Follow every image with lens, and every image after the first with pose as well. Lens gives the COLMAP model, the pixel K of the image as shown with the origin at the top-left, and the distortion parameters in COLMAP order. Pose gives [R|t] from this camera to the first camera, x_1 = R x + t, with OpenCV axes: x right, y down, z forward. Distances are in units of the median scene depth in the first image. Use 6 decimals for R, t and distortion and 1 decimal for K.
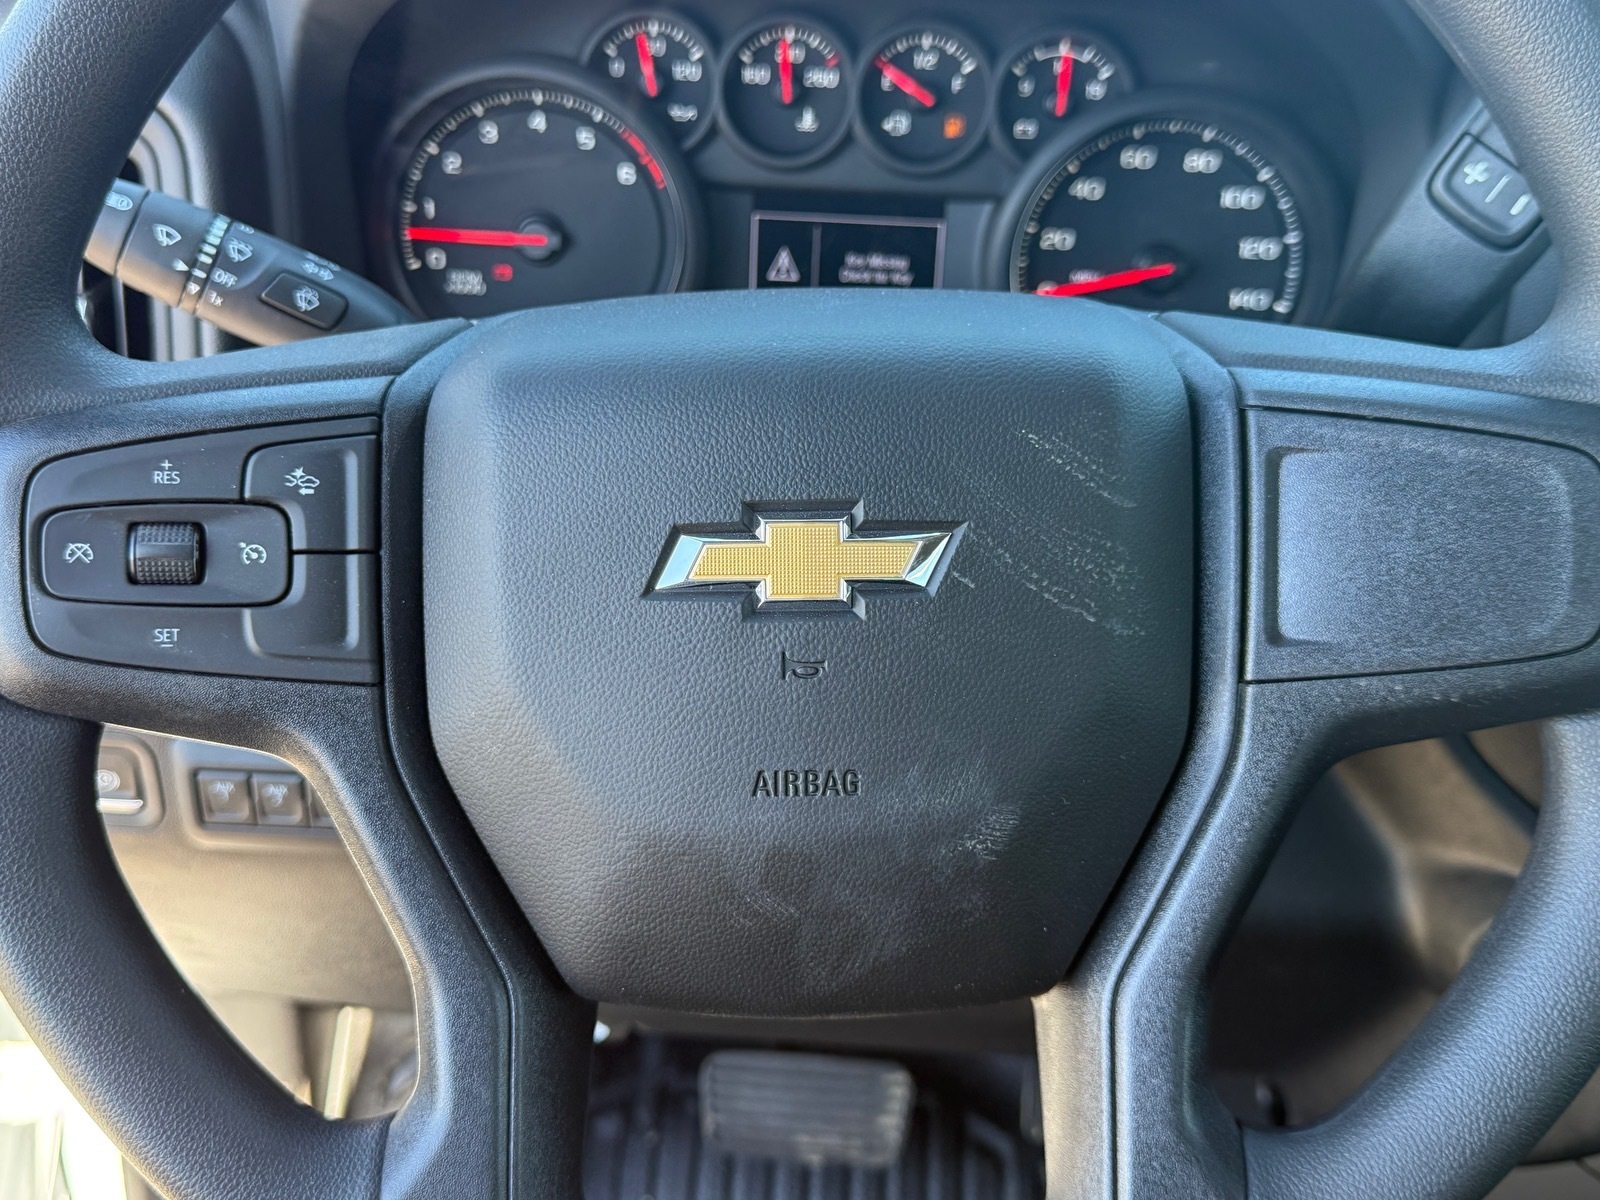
lens RADIAL K [[1629.4, 0, 835.6], [0, 1629.4, 599.7], [0, 0, 1]] dist [0.195782, -0.610441]
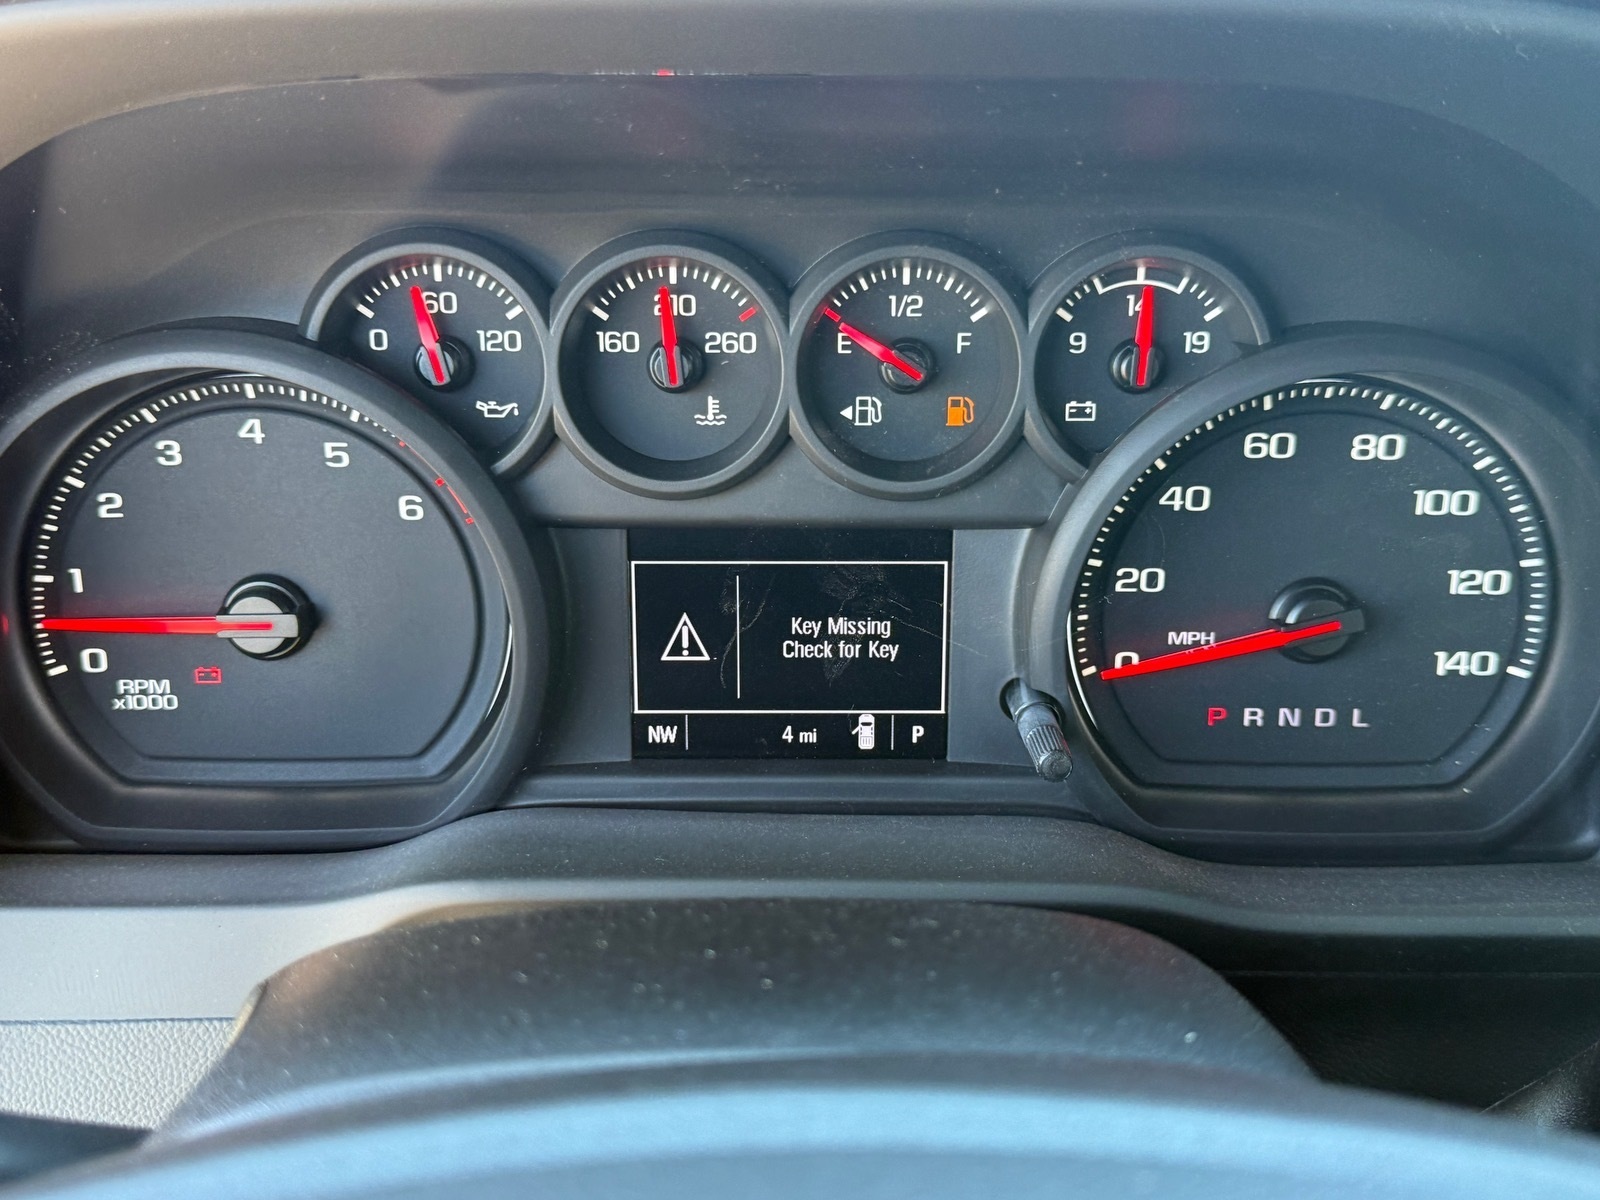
lens RADIAL K [[1629.4, 0, 835.6], [0, 1629.4, 599.7], [0, 0, 1]] dist [0.195782, -0.610441]
pose [[0.998357, -0.048978, 0.029730, 0.006526], [0.051345, 0.995065, -0.084909, -0.172155], [-0.025424, 0.086296, 0.995945, 0.424087]]
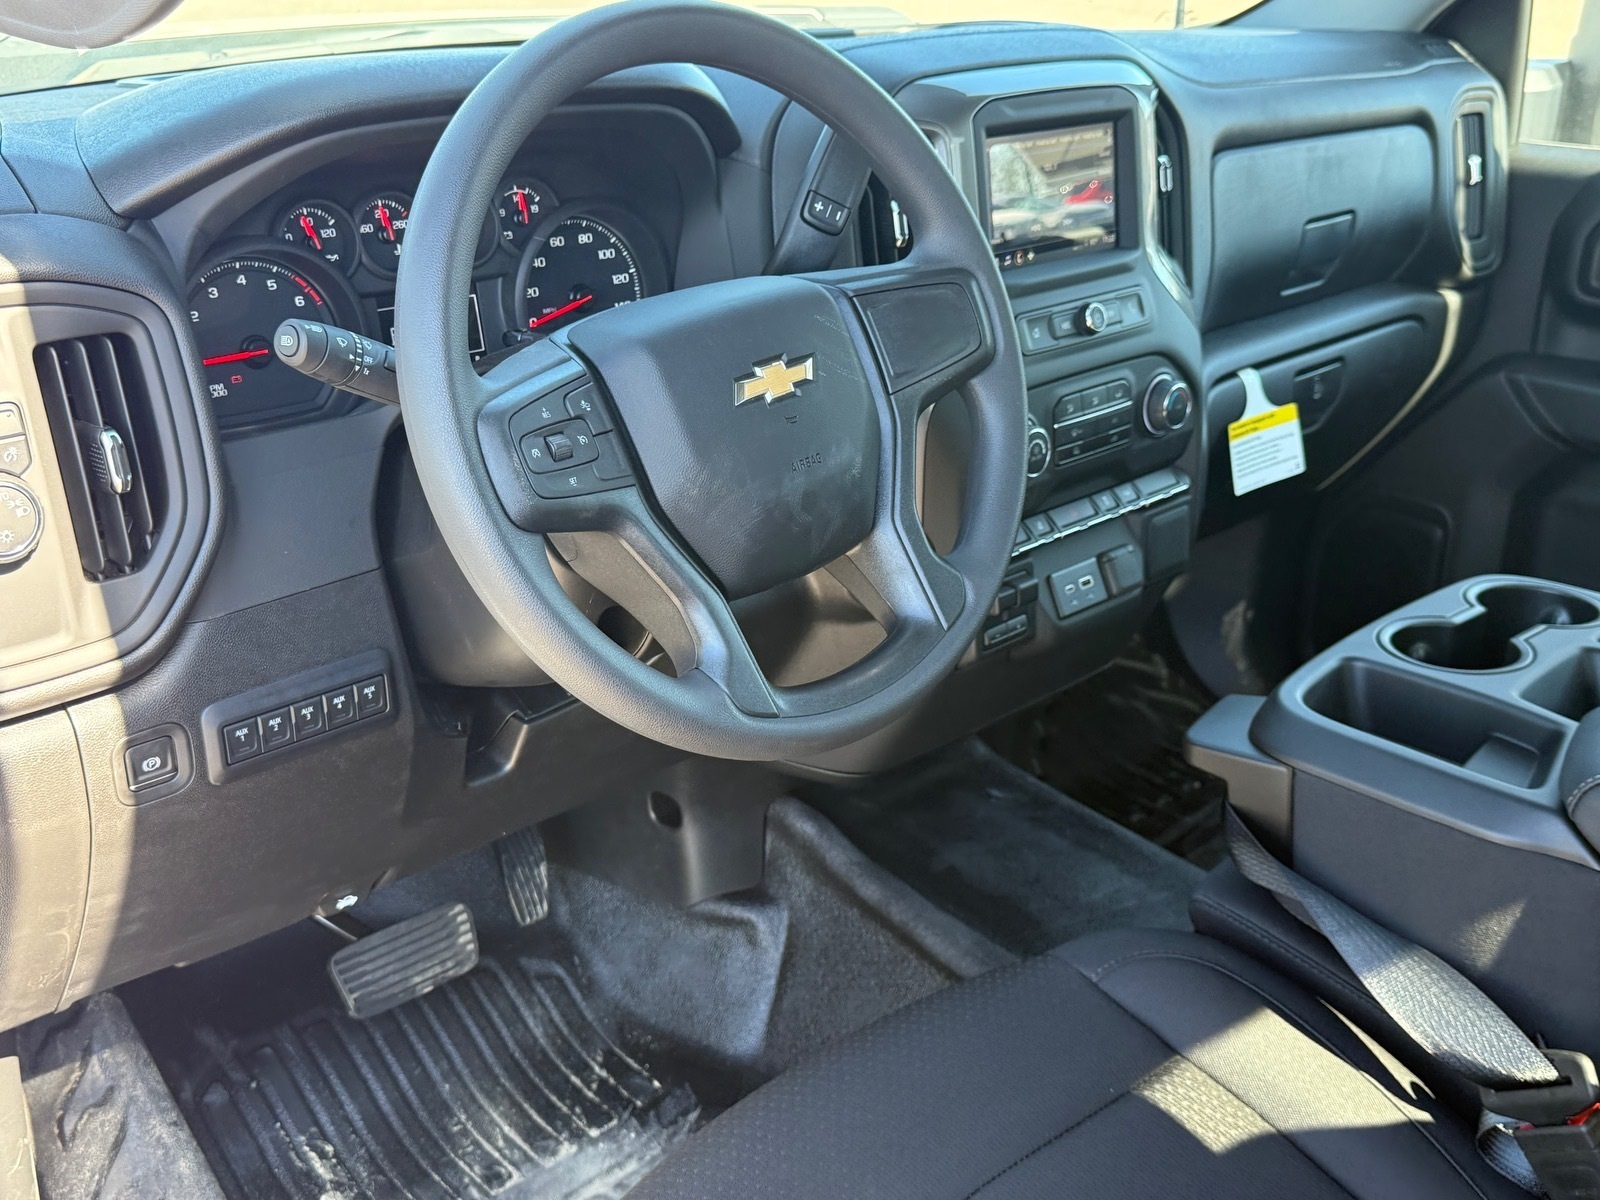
lens RADIAL K [[1602.7, 0, 800.0], [0, 1602.7, 600.0], [0, 0, 1]] dist [0.153355, -0.274336]
pose [[0.694069, -0.306587, 0.651363, -0.931236], [0.347423, 0.935097, 0.069934, 0.072569], [-0.630528, 0.177760, 0.755537, -0.457405]]
